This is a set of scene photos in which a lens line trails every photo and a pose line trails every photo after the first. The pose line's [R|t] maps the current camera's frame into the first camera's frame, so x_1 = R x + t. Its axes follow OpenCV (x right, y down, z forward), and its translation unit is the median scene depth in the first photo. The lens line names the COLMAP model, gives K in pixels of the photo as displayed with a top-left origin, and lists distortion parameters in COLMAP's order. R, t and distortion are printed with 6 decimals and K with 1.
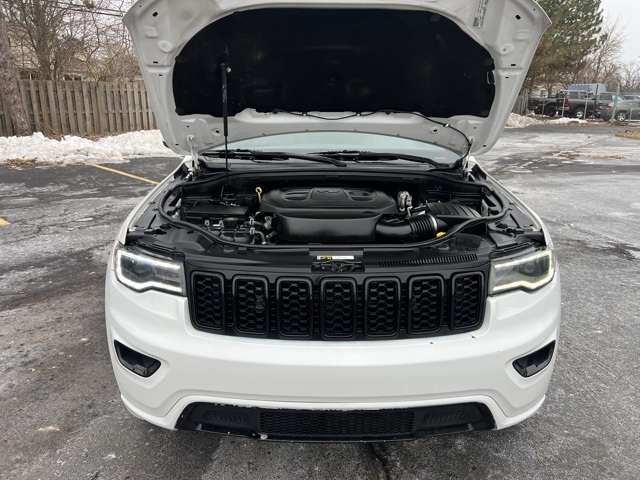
lens RADIAL K [[479.4, 0, 319.4], [0, 479.4, 239.1], [0, 0, 1]] dist [0.055394, -0.052657]
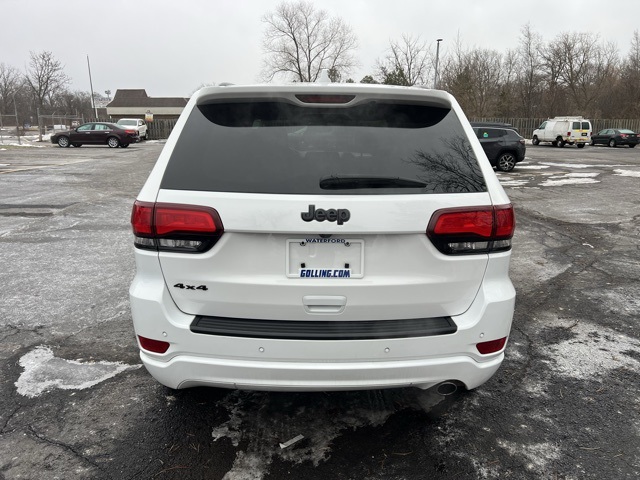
lens RADIAL K [[479.4, 0, 323.1], [0, 479.4, 242.7], [0, 0, 1]] dist [0.055394, -0.052657]
pose [[-0.999881, -0.013693, -0.007117, 0.019071], [-0.015415, 0.864498, 0.502399, -0.928856], [-0.000727, 0.502449, -0.864606, 3.166412]]
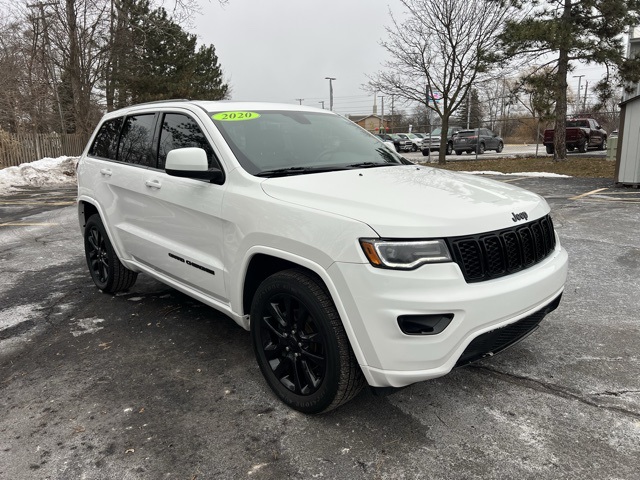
lens RADIAL K [[479.4, 0, 319.6], [0, 479.4, 237.3], [0, 0, 1]] dist [0.055394, -0.052657]
pose [[0.742999, -0.156056, 0.650845, -0.967213], [0.210984, 0.977468, -0.006485, -0.009794], [-0.635168, 0.142136, 0.759183, 0.152744]]
